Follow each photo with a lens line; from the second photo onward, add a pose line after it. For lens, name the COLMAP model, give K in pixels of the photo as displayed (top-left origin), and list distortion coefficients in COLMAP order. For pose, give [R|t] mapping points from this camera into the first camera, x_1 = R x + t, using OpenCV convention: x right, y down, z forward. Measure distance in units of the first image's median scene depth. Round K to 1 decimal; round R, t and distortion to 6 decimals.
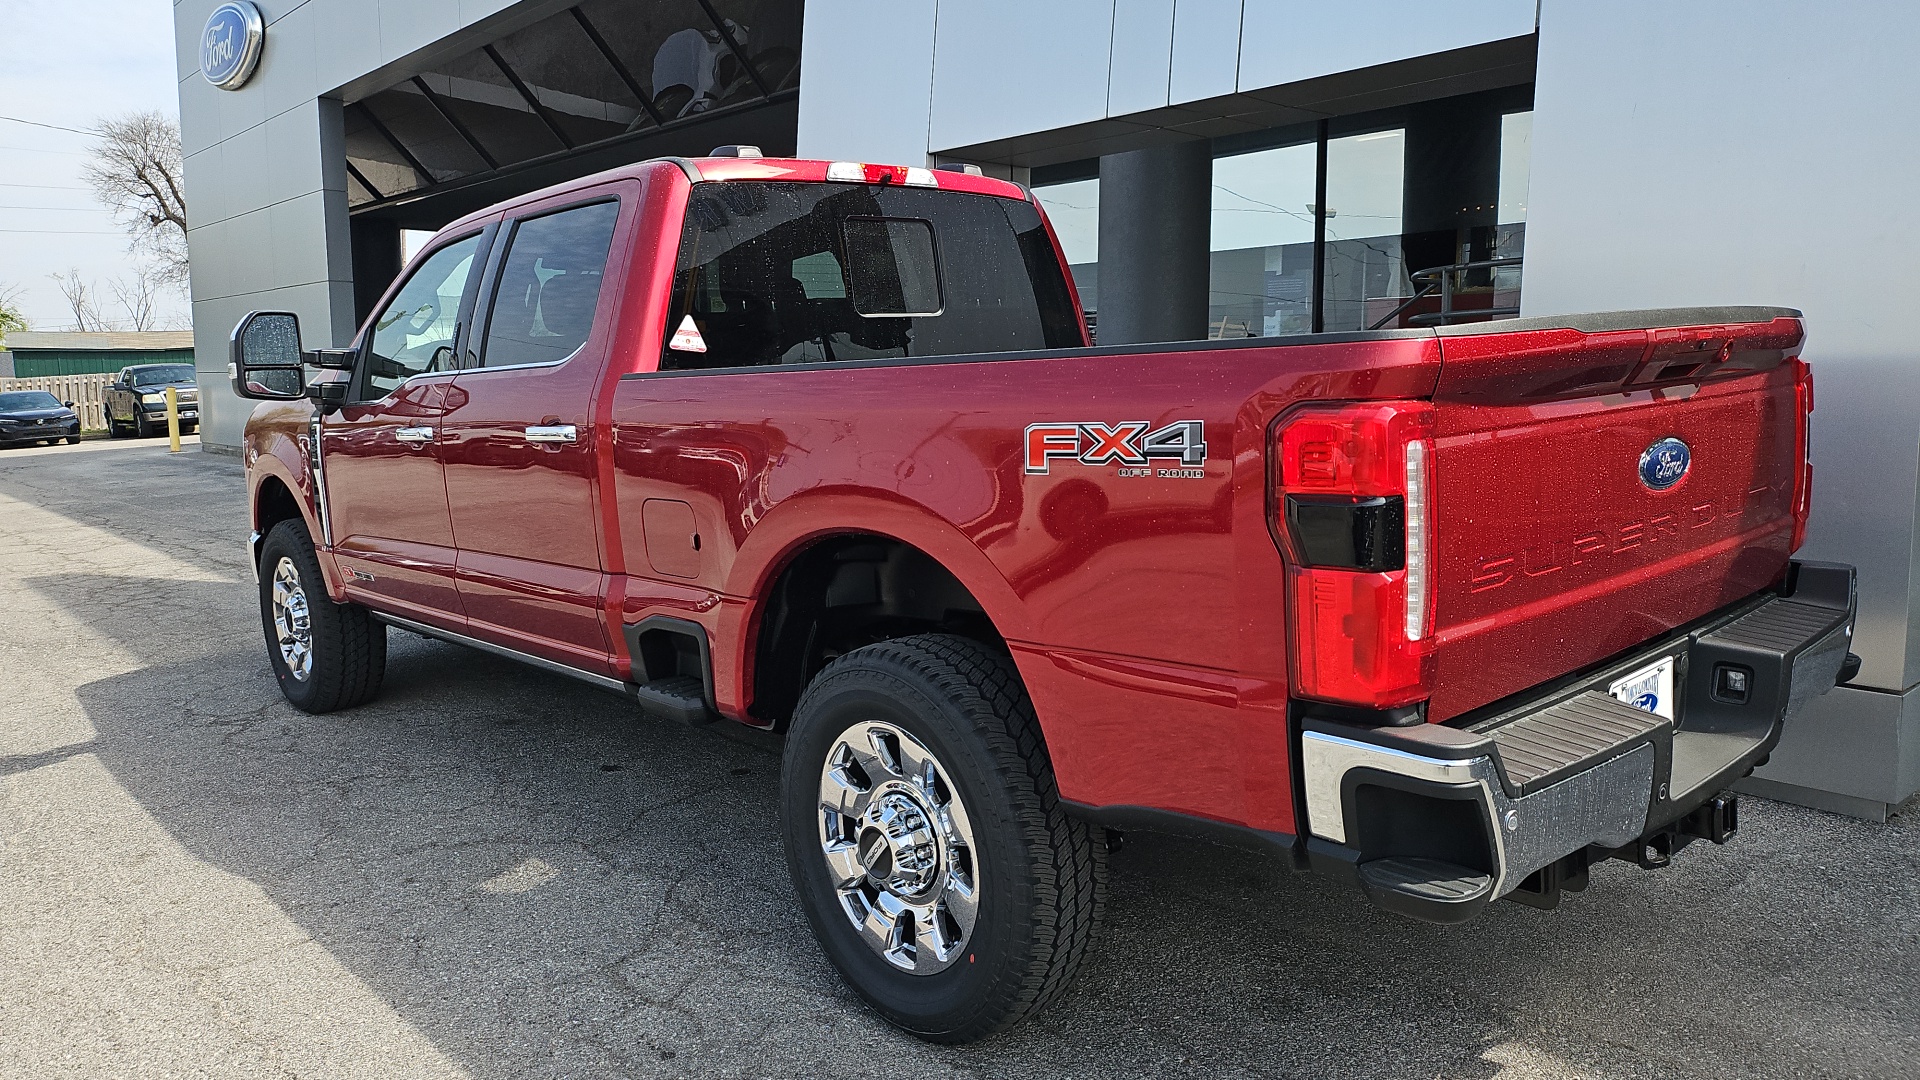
lens RADIAL K [[1440.7, 0, 960.0], [0, 1440.7, 540.0], [0, 0, 1]] dist [-0.002383, -0.004426]
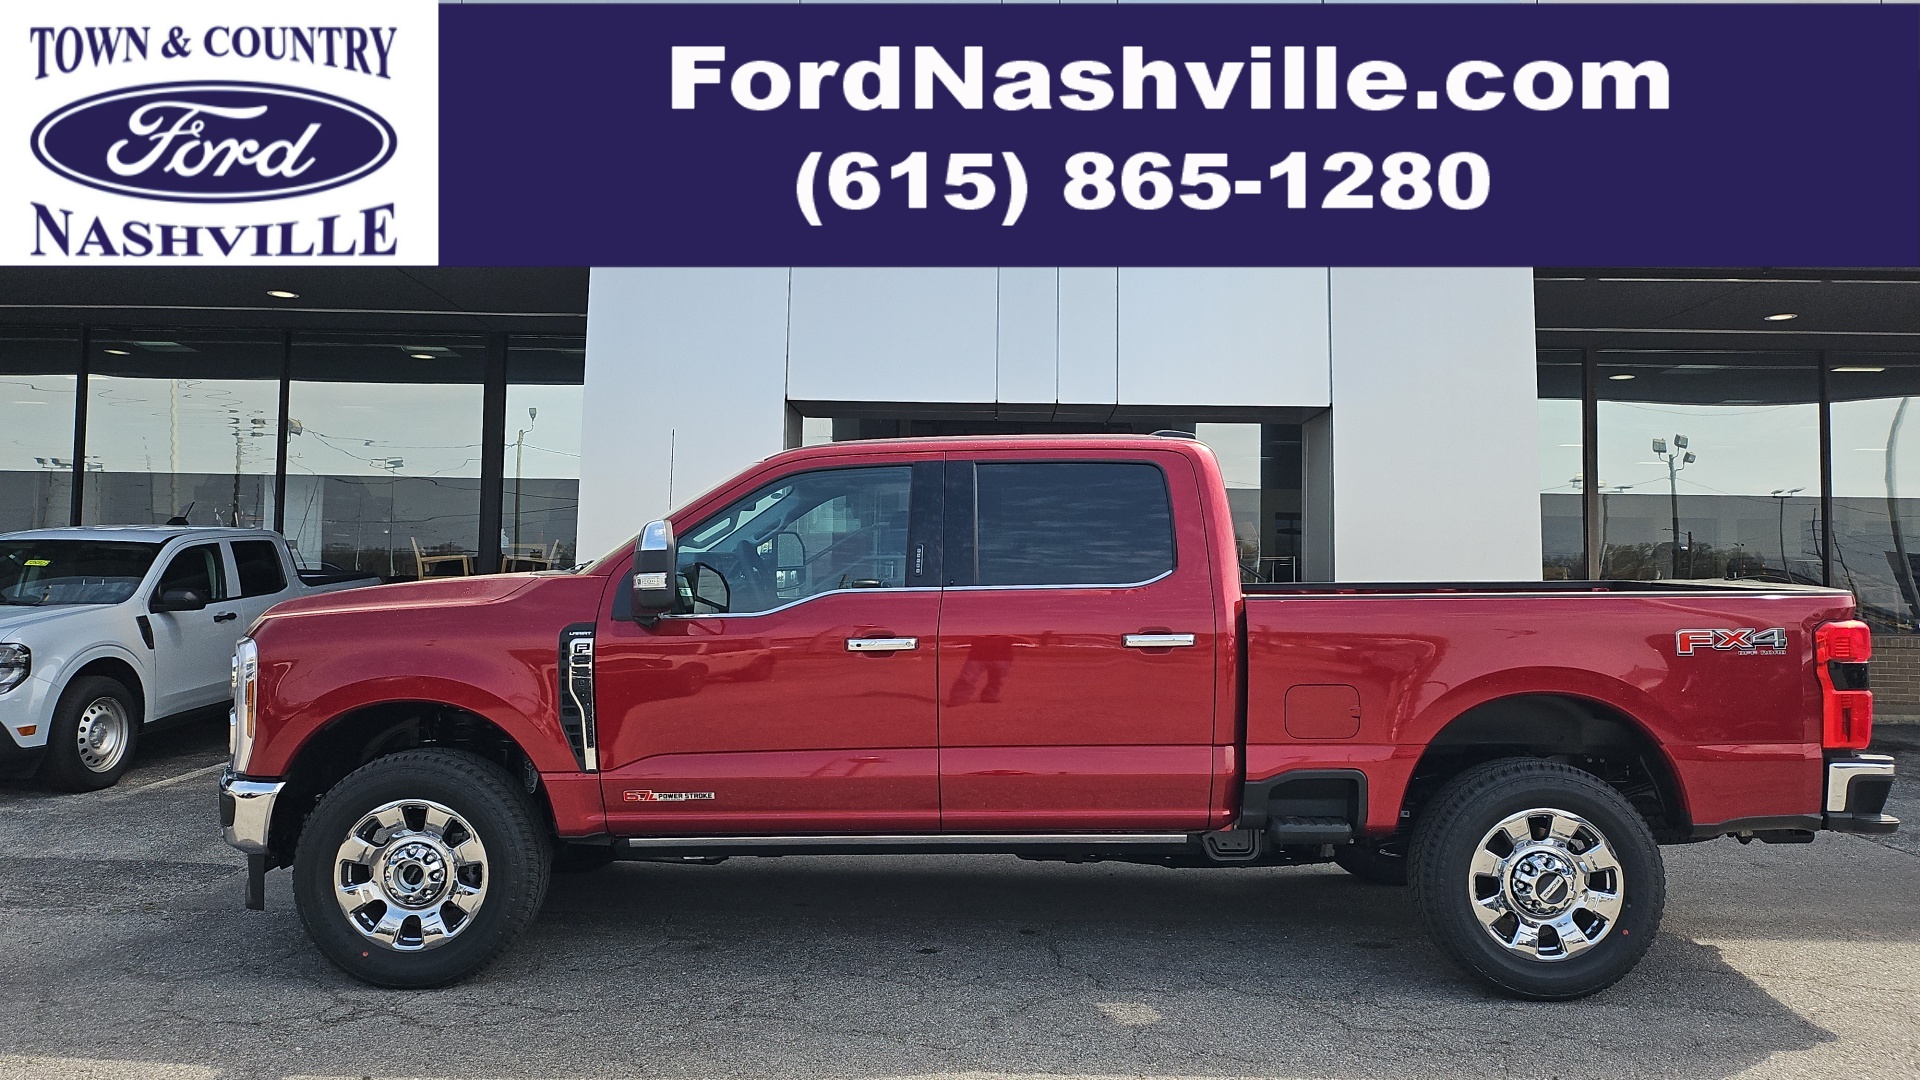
lens RADIAL K [[1440.7, 0, 960.0], [0, 1440.7, 540.0], [0, 0, 1]] dist [-0.002383, -0.004426]
pose [[0.640636, 0.054076, 0.765938, -2.142912], [0.064177, 0.990256, -0.123591, -0.022859], [-0.765158, 0.128332, 0.630923, 0.507996]]
